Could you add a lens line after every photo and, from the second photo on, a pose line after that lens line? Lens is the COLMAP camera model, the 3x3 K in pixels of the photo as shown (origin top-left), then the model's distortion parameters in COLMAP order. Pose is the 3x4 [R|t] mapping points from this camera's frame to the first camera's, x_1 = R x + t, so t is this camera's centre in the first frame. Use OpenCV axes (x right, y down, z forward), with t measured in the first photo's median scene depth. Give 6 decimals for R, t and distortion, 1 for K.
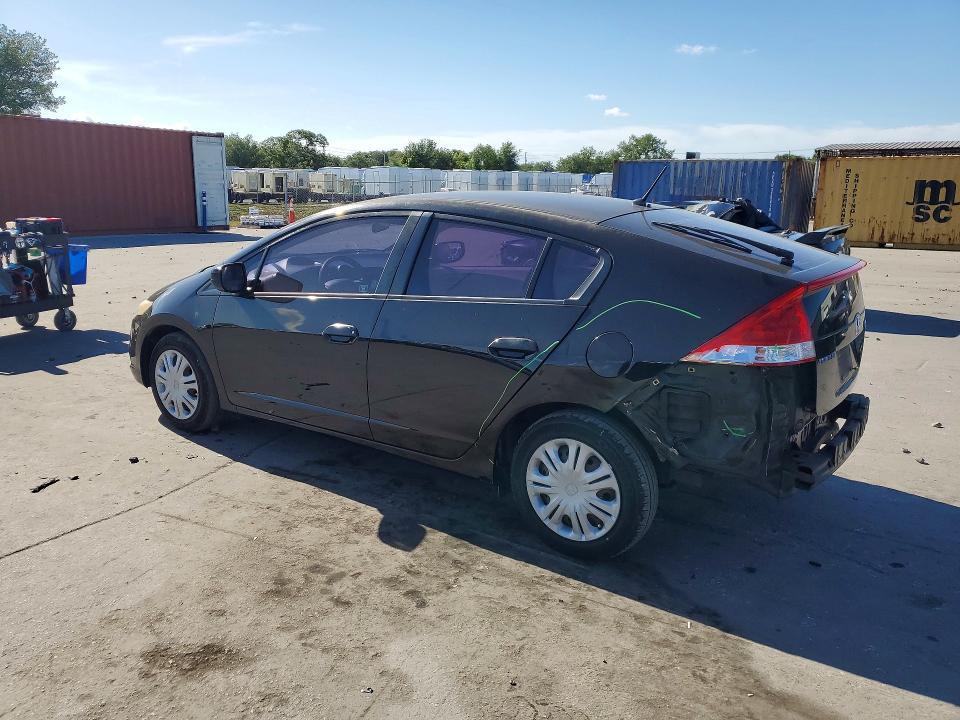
lens RADIAL K [[705.5, 0, 480.0], [0, 705.5, 360.0], [0, 0, 1]] dist [0.004192, -0.002183]
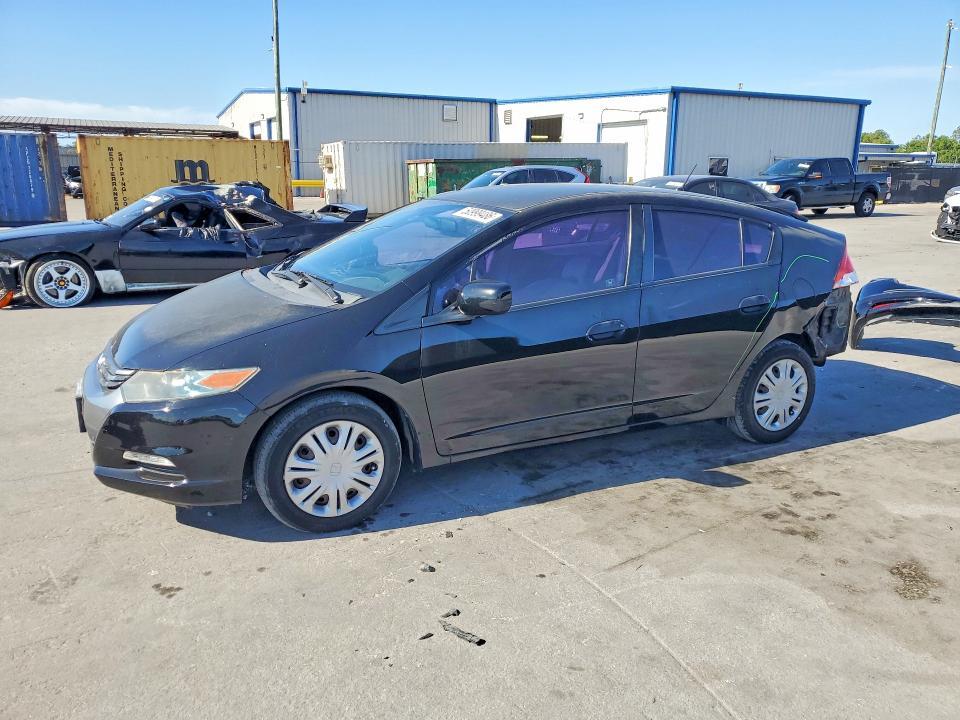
lens RADIAL K [[705.5, 0, 480.0], [0, 705.5, 360.0], [0, 0, 1]] dist [0.004192, -0.002183]
pose [[0.503104, -0.219728, 0.835827, -1.291785], [0.193927, 0.971179, 0.138580, -0.190080], [-0.842187, 0.092369, 0.531215, 0.718828]]
